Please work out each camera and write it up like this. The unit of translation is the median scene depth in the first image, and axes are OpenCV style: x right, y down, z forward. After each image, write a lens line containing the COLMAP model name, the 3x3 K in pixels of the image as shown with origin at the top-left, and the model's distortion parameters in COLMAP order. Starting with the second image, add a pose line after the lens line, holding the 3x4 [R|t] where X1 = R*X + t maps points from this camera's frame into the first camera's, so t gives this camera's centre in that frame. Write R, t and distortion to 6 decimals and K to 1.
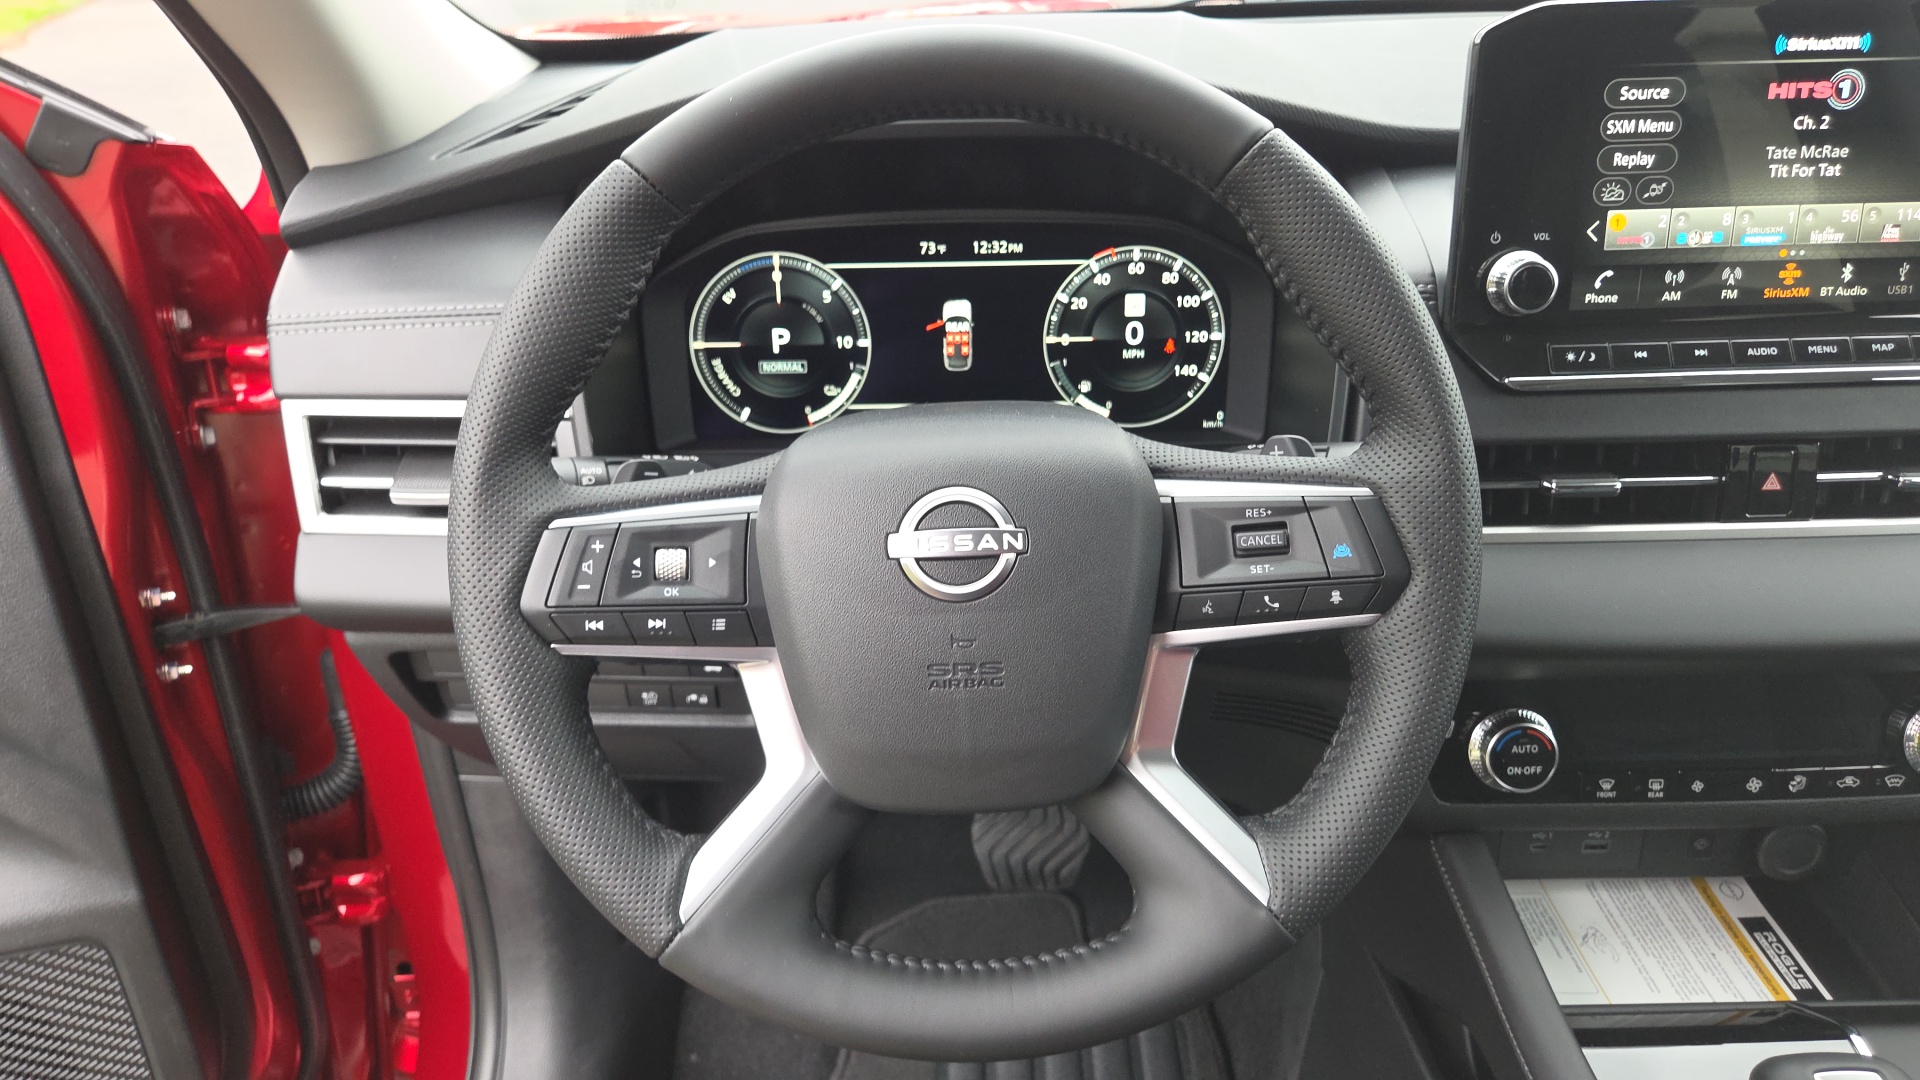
lens RADIAL K [[1292.7, 0, 970.1], [0, 1292.7, 531.0], [0, 0, 1]] dist [0.058008, -0.052057]
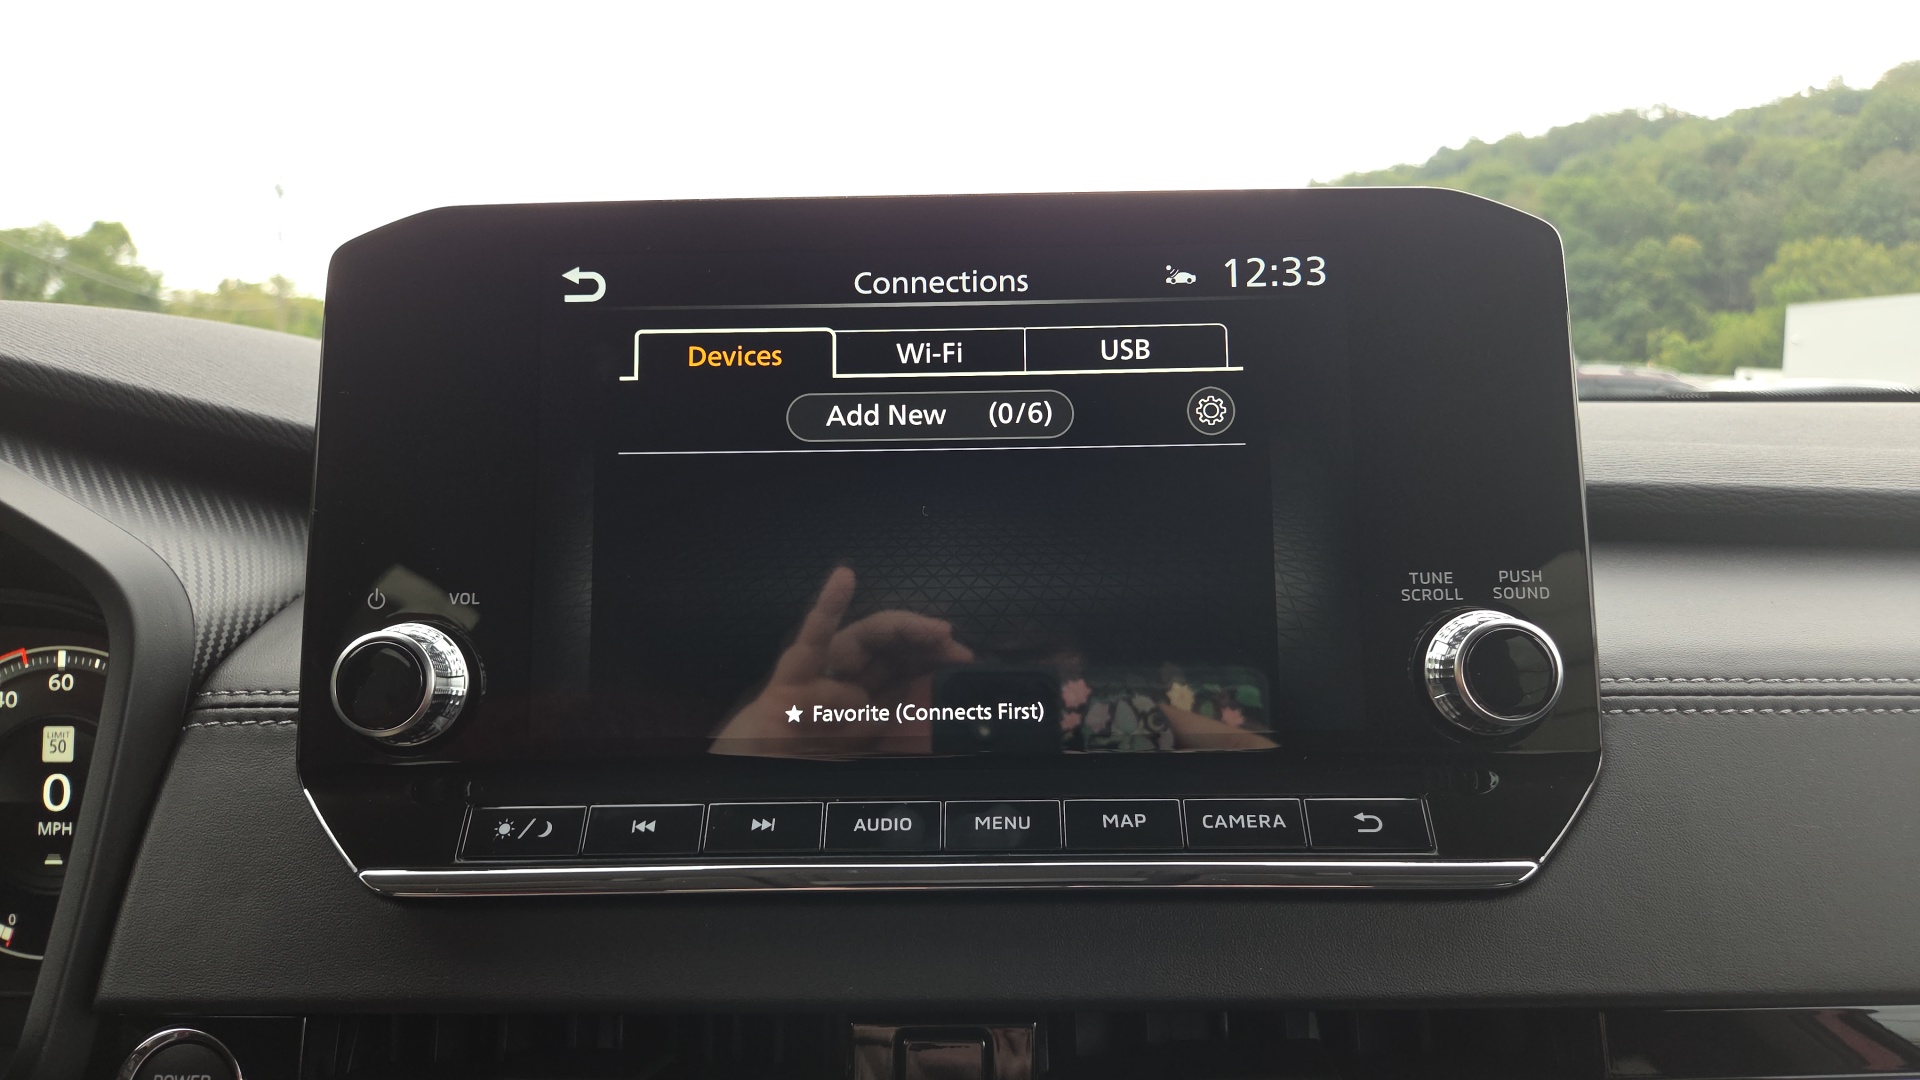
lens RADIAL K [[1292.7, 0, 972.3], [0, 1292.7, 545.7], [0, 0, 1]] dist [0.058008, -0.052057]
pose [[0.999219, 0.008019, -0.038700, 0.568052], [-0.022036, 0.925916, -0.377086, -0.042801], [0.032809, 0.377644, 0.925369, 0.434297]]
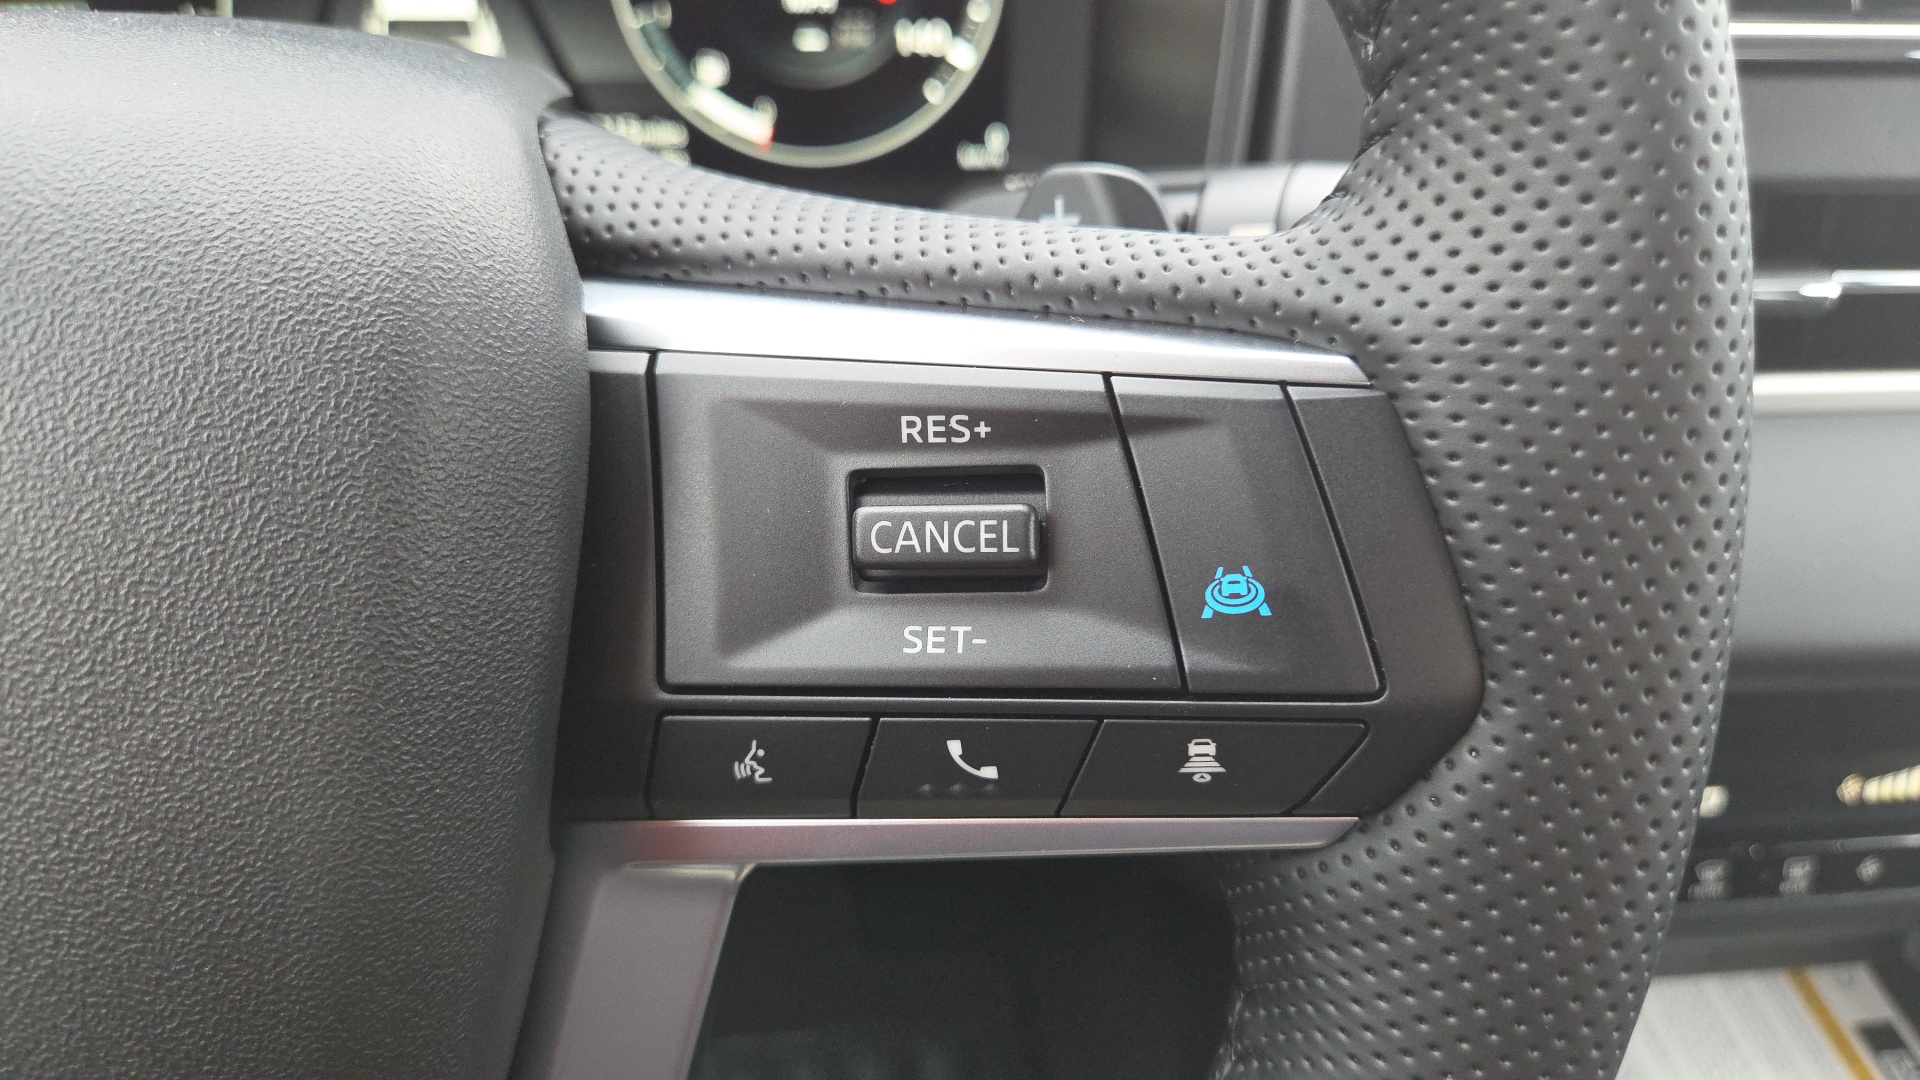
lens RADIAL K [[1366.4, 0, 964.8], [0, 1366.4, 536.2], [0, 0, 1]] dist [-0.005712, -0.002485]
pose [[0.995978, -0.012002, 0.088793, 0.139199], [-0.001387, 0.988806, 0.149204, -0.018535], [-0.089589, -0.148727, 0.984812, 0.489691]]
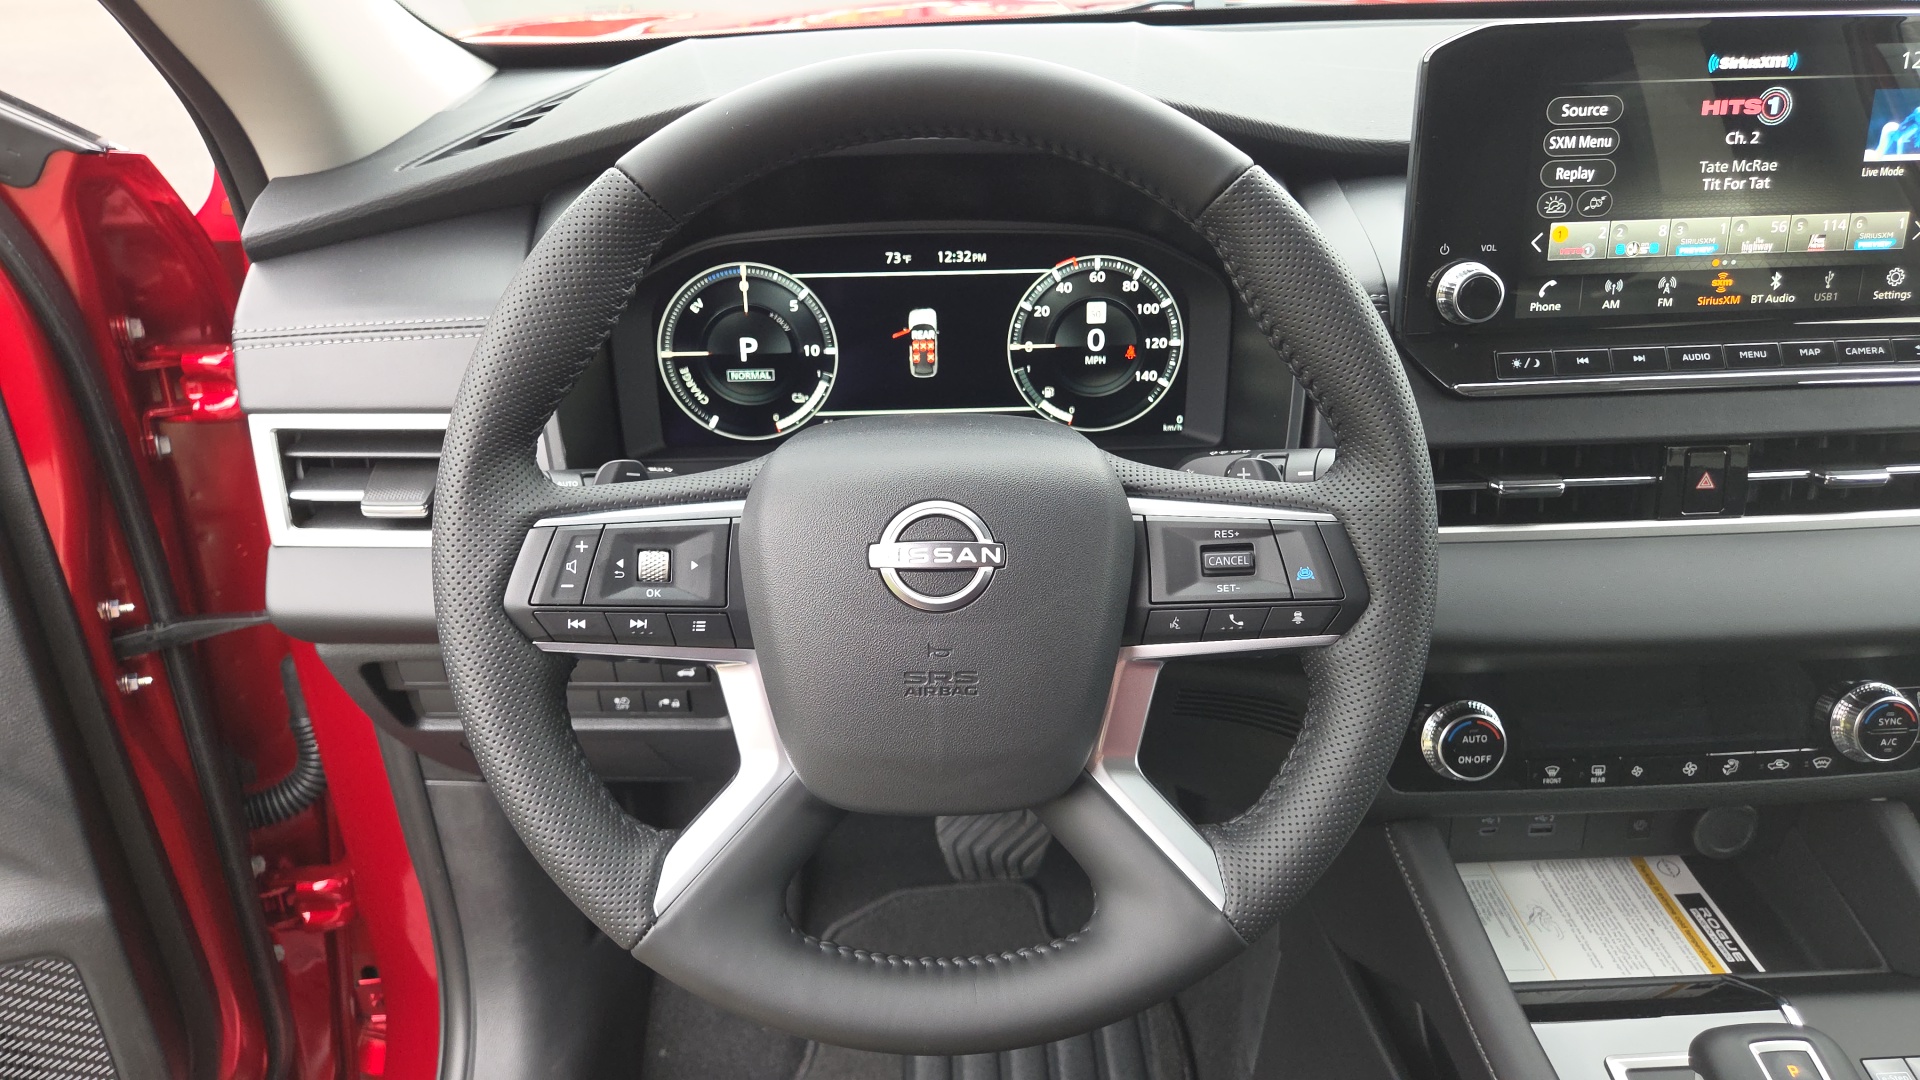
lens RADIAL K [[1292.7, 0, 965.5], [0, 1292.7, 534.0], [0, 0, 1]] dist [0.058008, -0.052057]
pose [[0.999214, -0.012737, 0.037538, -0.016867], [0.012216, 0.999826, 0.014067, -0.015277], [-0.037711, -0.013598, 0.999196, -0.020502]]
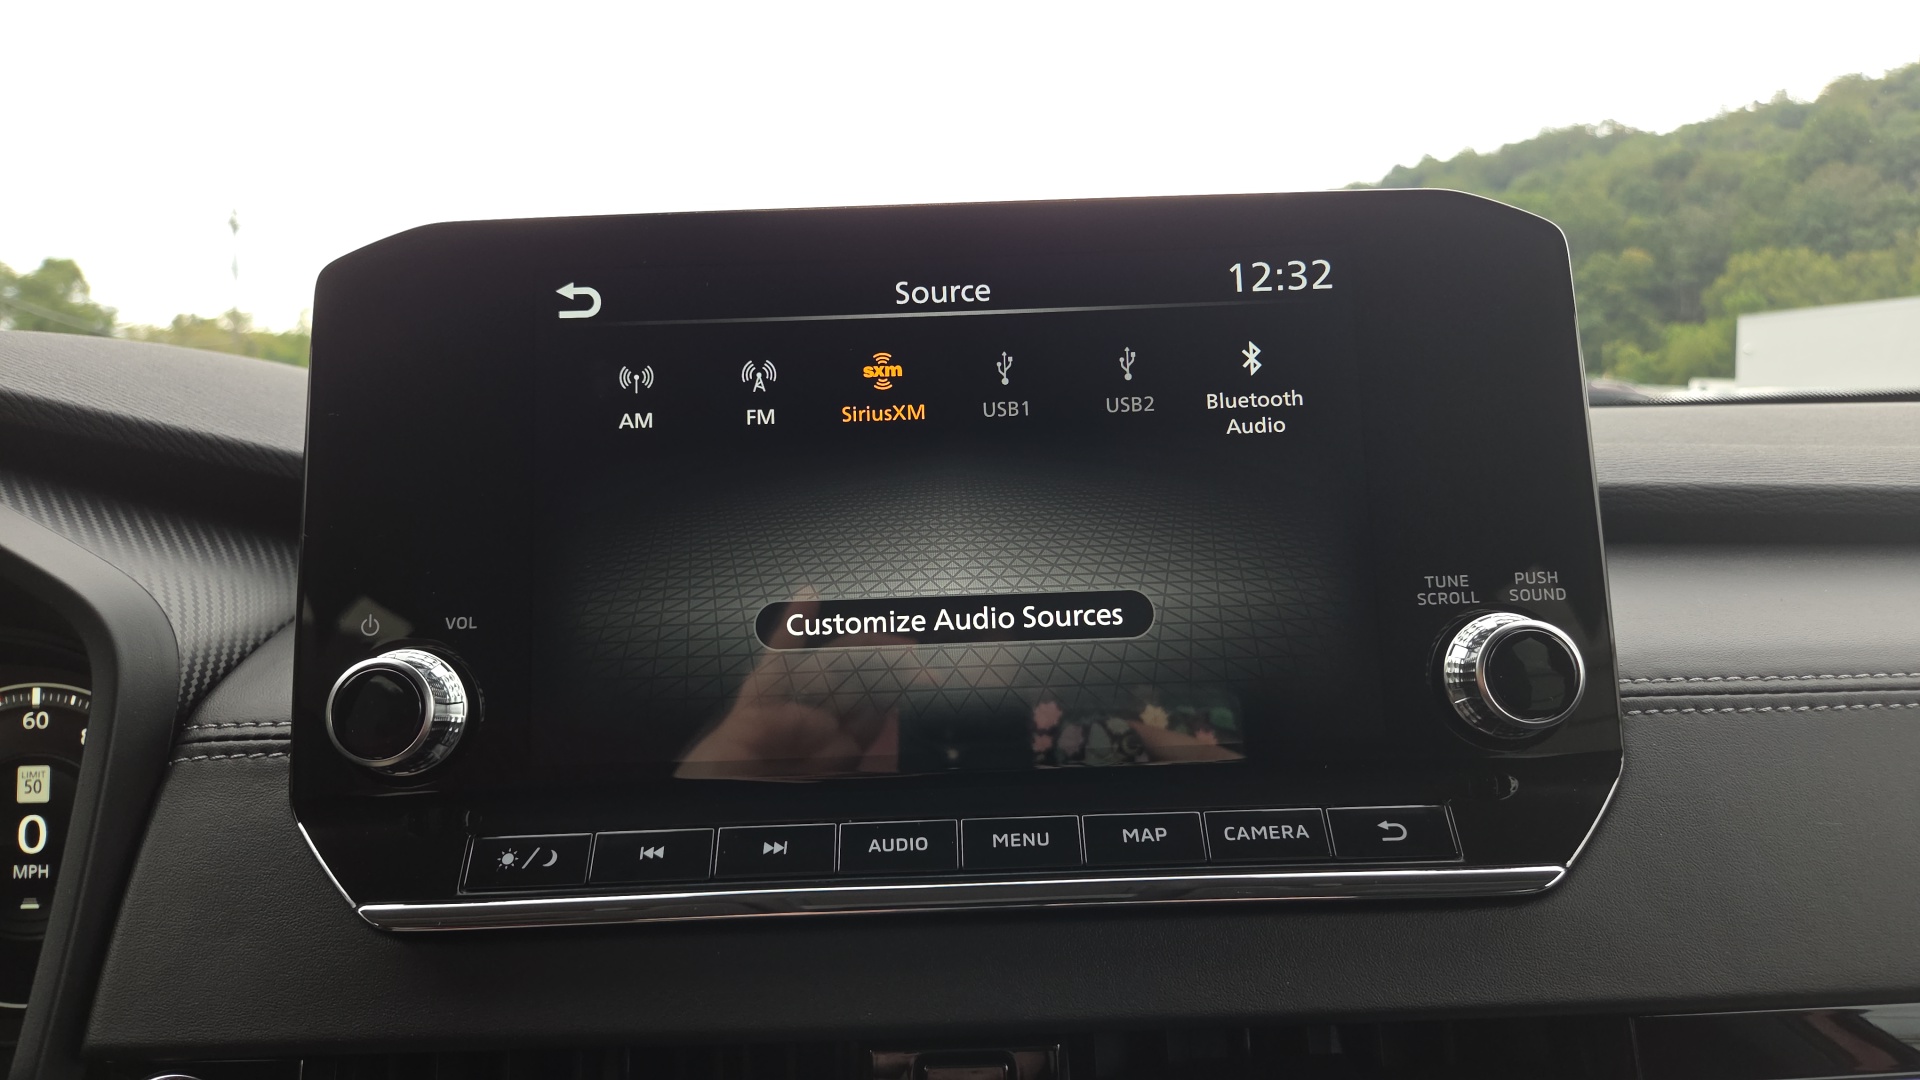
lens RADIAL K [[1292.7, 0, 966.3], [0, 1292.7, 552.1], [0, 0, 1]] dist [0.058008, -0.052057]
pose [[0.999755, -0.012397, -0.018348, 0.553508], [0.004287, 0.921270, -0.388900, -0.042550], [0.021724, 0.388726, 0.921097, 0.442952]]
